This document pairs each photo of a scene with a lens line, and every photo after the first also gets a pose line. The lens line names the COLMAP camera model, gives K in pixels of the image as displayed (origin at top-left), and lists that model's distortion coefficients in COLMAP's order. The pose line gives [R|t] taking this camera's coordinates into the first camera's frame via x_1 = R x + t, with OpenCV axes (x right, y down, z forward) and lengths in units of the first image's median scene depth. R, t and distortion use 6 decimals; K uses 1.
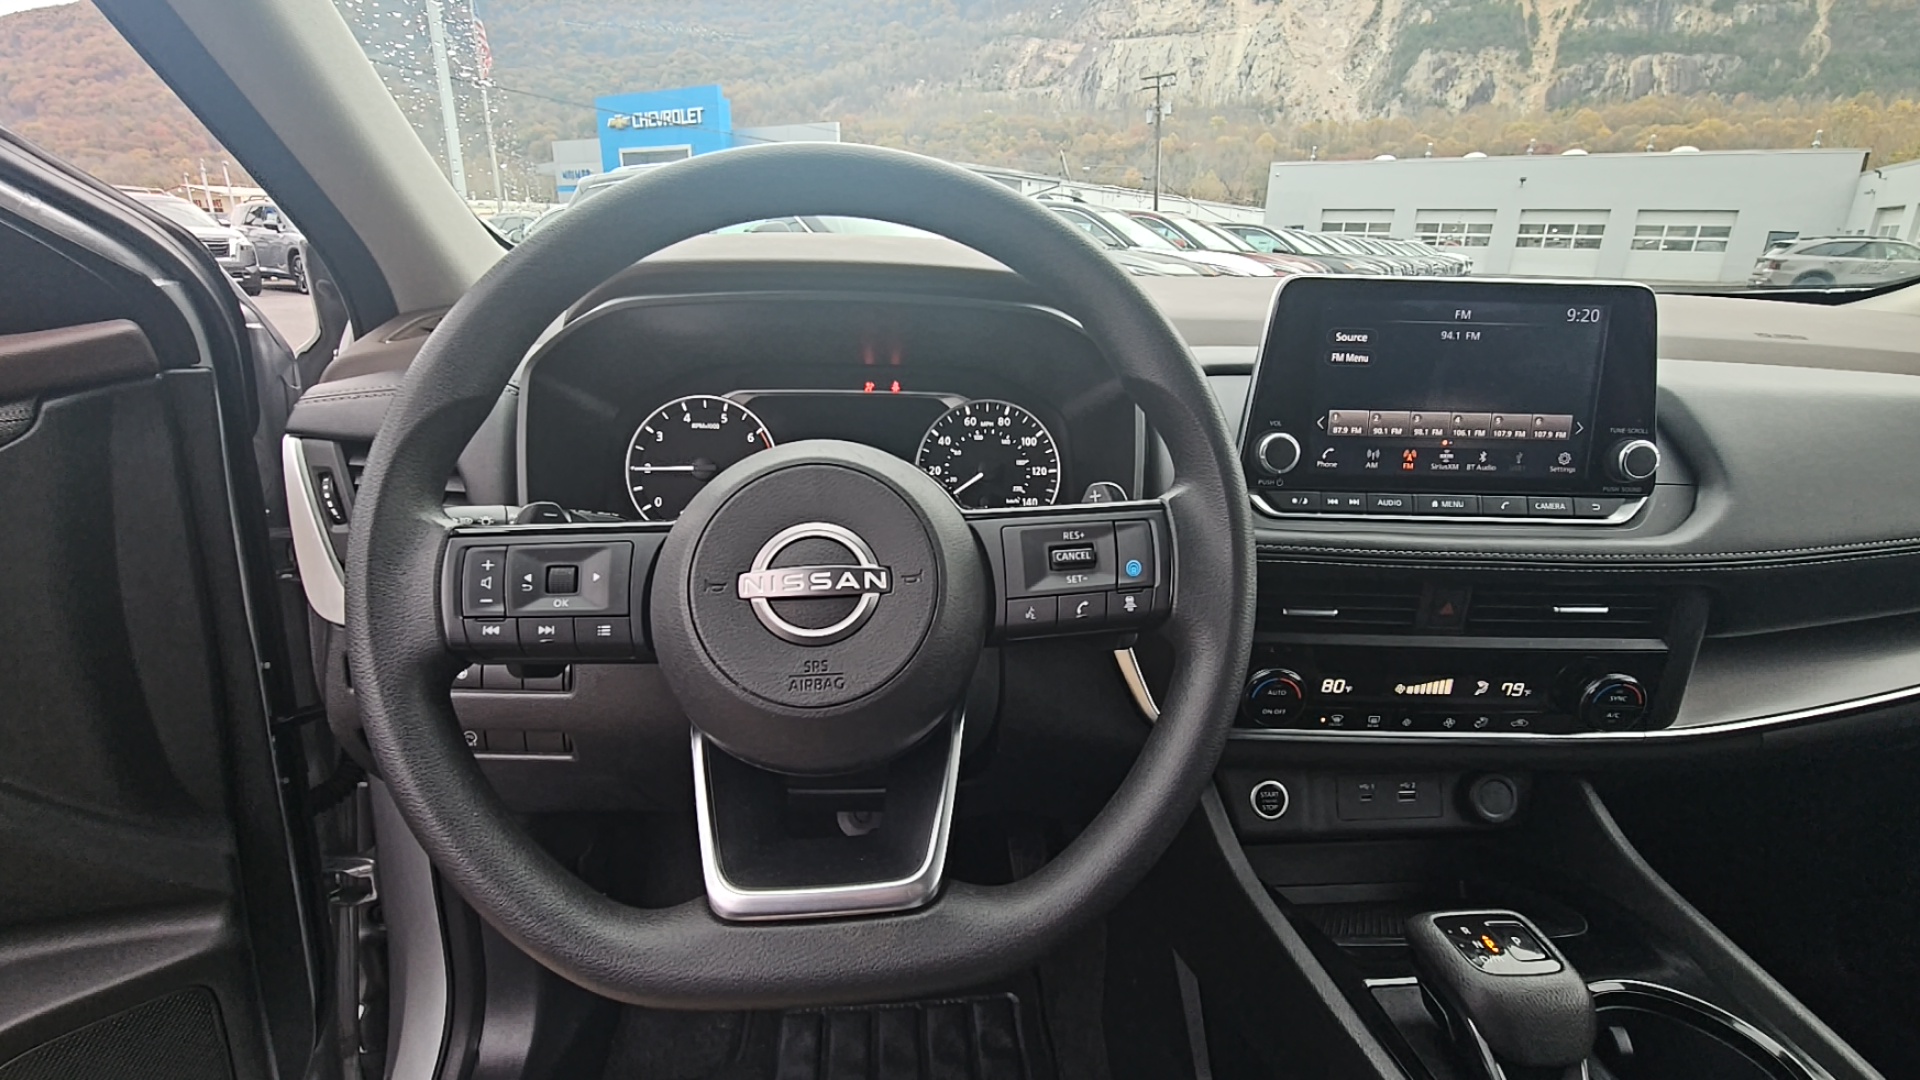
lens RADIAL K [[859.1, 0, 960.4], [0, 859.1, 537.8], [0, 0, 1]] dist [0.015467, -0.010996]
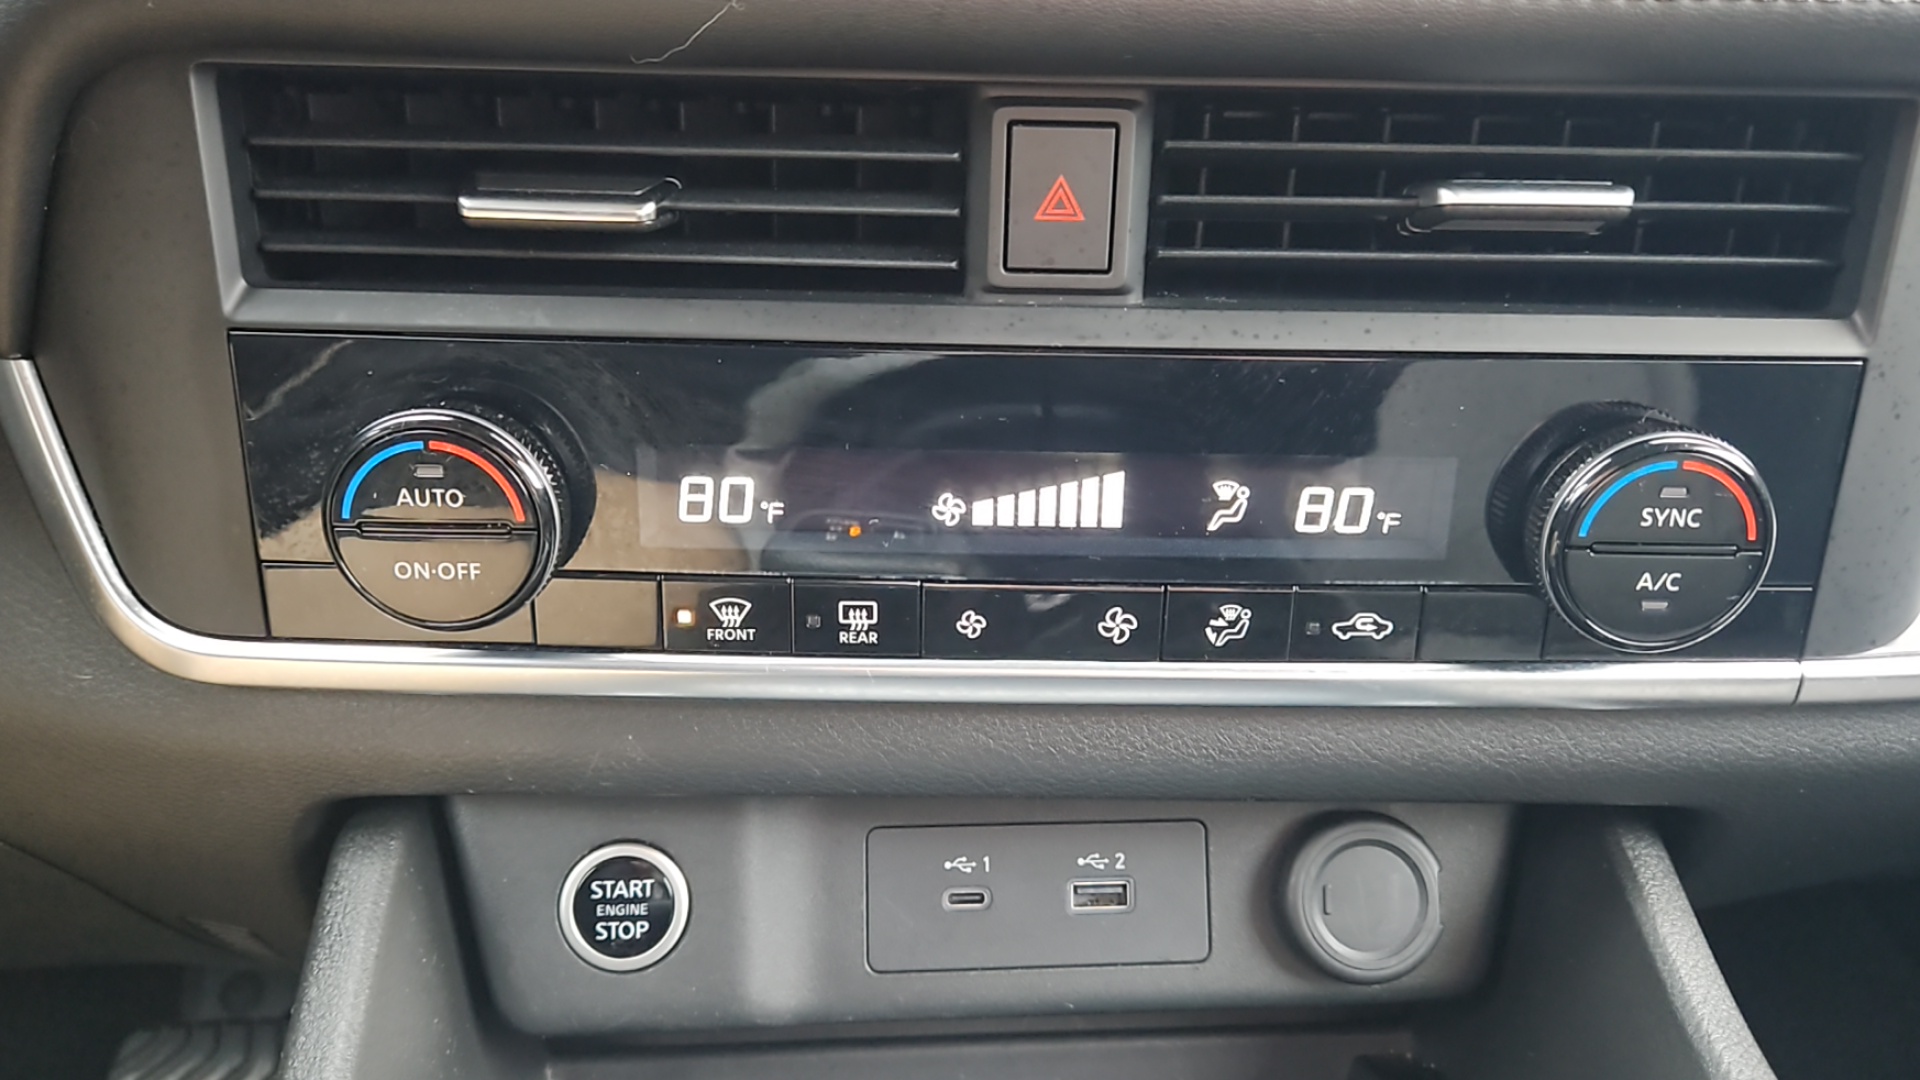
lens RADIAL K [[1458.1, 0, 966.0], [0, 1458.1, 536.8], [0, 0, 1]] dist [0.049618, -0.039939]
pose [[0.999913, -0.003210, -0.012804, 0.527970], [0.003218, 0.999995, 0.000597, 0.186017], [0.012802, -0.000638, 0.999918, 0.516018]]
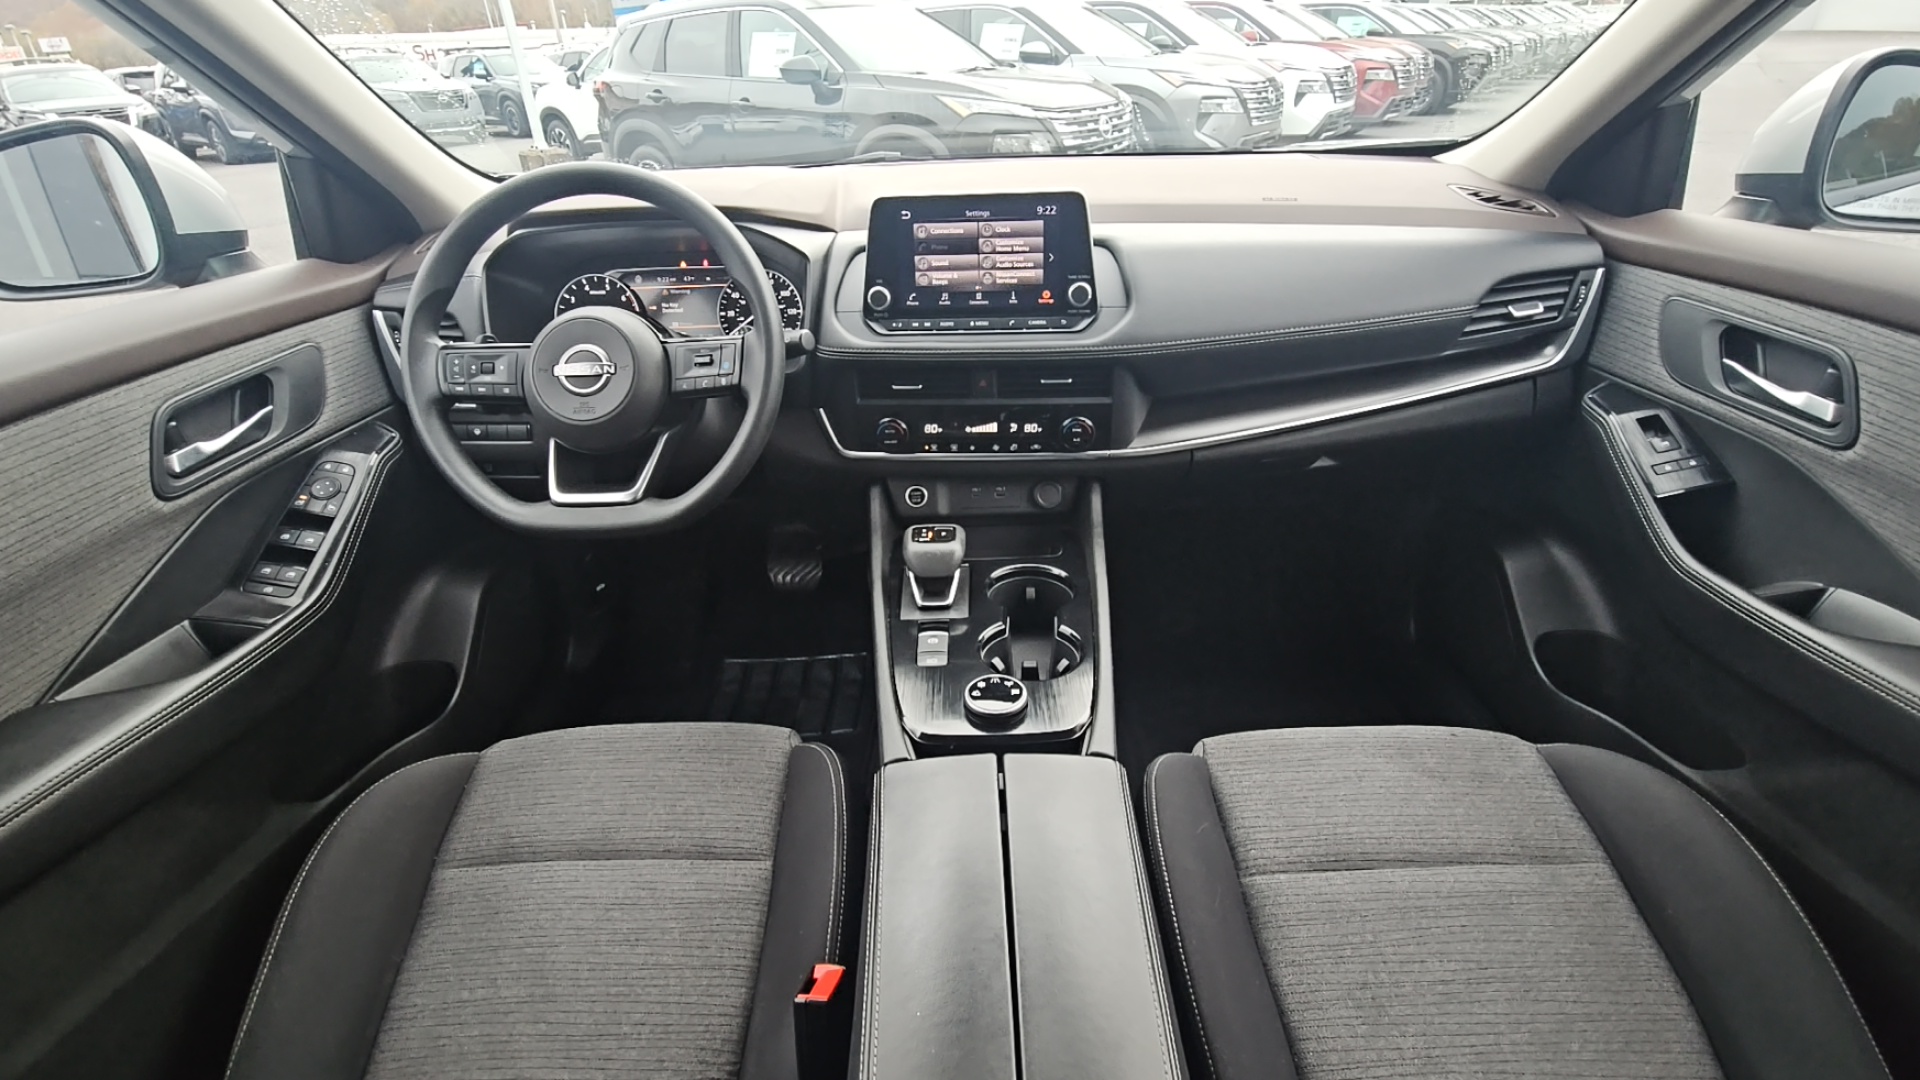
lens RADIAL K [[859.1, 0, 960.5], [0, 859.1, 528.1], [0, 0, 1]] dist [0.015467, -0.010996]
pose [[0.993996, -0.010068, -0.108948, 0.694946], [0.029139, 0.984154, 0.174905, 0.063842], [0.105461, -0.177030, 0.978539, -0.808479]]
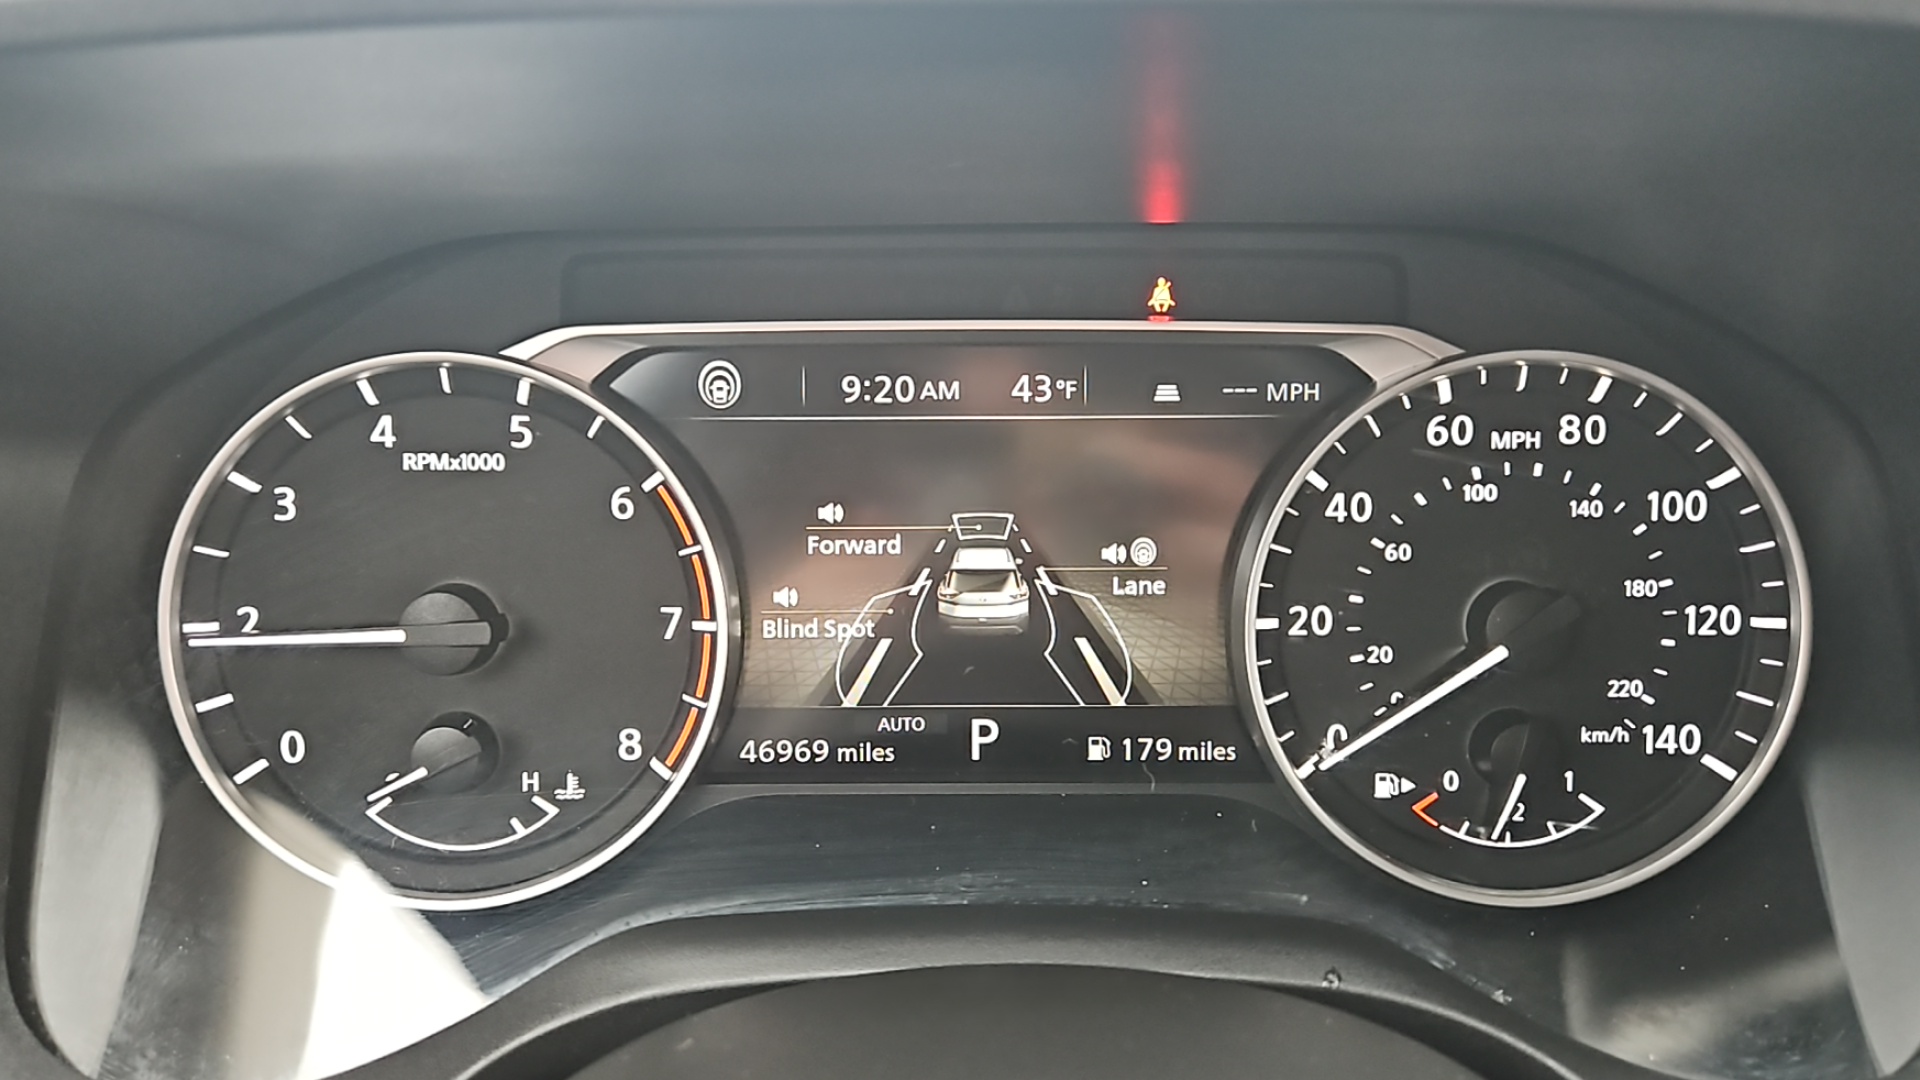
lens RADIAL K [[1458.1, 0, 962.5], [0, 1458.1, 535.5], [0, 0, 1]] dist [0.049618, -0.039939]
pose [[0.995390, 0.012134, -0.095140, -0.106045], [-0.002139, 0.994527, 0.104459, -0.172094], [0.095887, -0.103774, 0.989968, 0.623029]]
